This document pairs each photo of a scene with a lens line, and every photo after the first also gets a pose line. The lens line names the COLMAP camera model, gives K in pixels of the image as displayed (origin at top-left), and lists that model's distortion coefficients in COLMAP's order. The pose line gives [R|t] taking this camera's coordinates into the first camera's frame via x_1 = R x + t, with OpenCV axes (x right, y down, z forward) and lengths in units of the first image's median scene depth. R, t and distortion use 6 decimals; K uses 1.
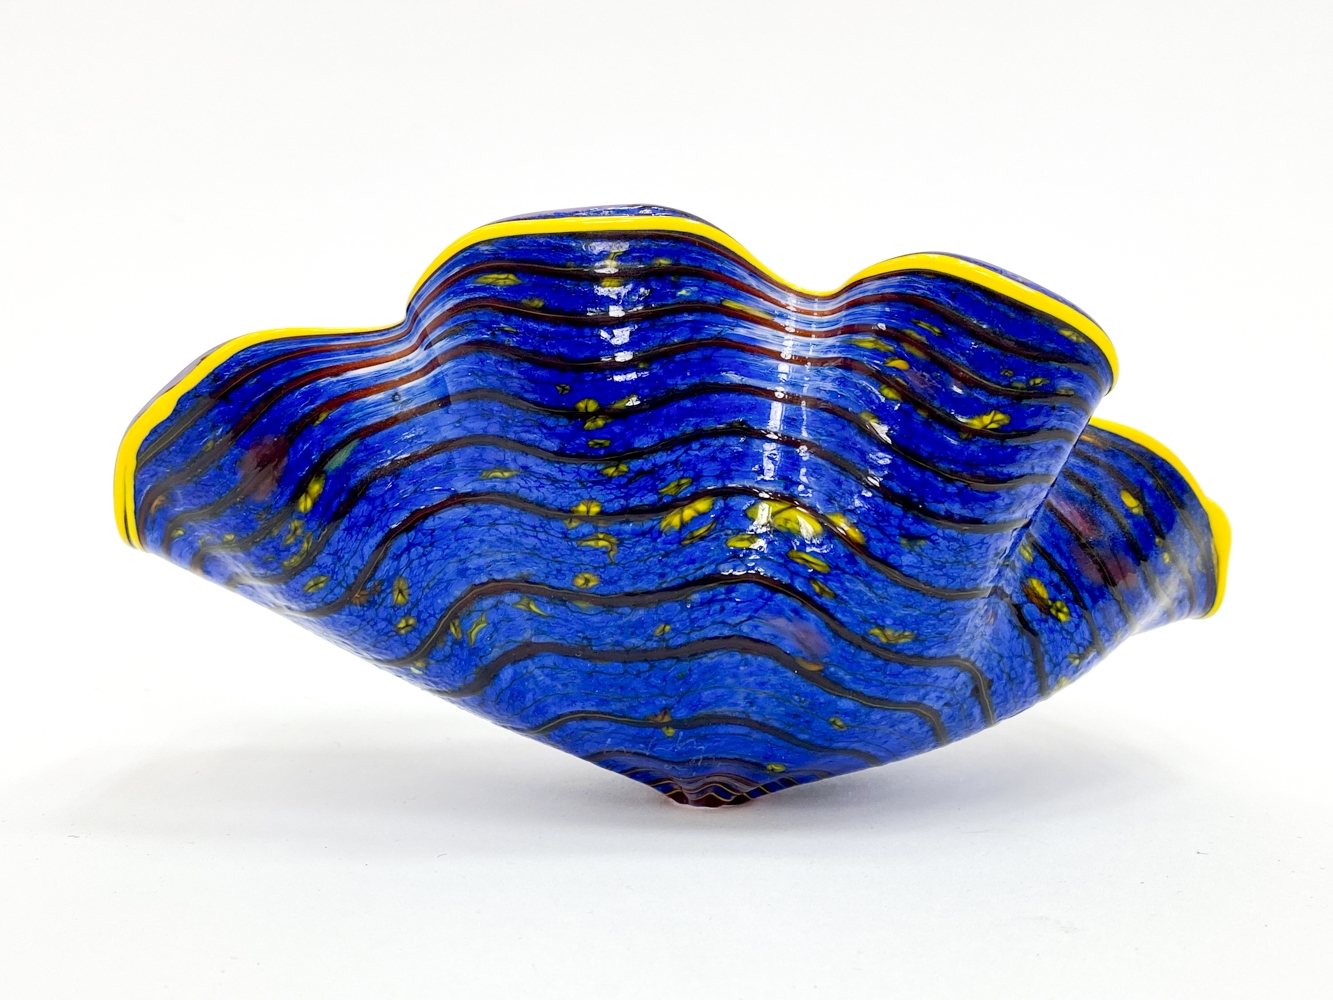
lens RADIAL K [[1550.1, 0, 666.5], [0, 1550.1, 500.0], [0, 0, 1]] dist [0.189486, -0.000492]
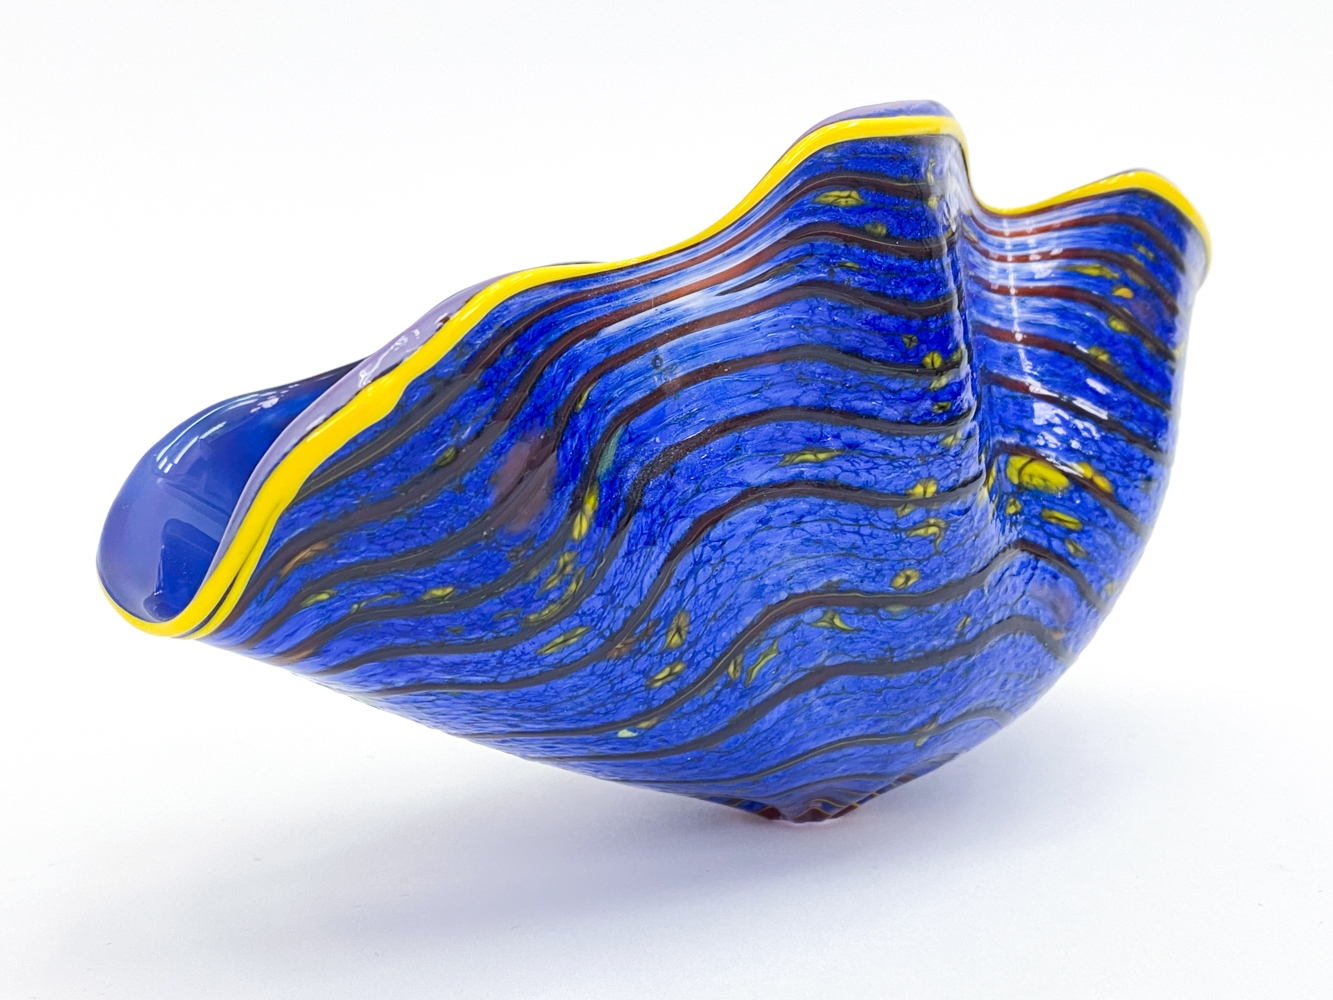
lens RADIAL K [[1590.2, 0, 666.5], [0, 1590.2, 500.0], [0, 0, 1]] dist [0.128542, -0.013480]
pose [[0.737357, -0.118043, 0.665110, -0.678314], [0.064133, 0.992399, 0.105030, -0.081660], [-0.672452, -0.034789, 0.739322, 0.473135]]
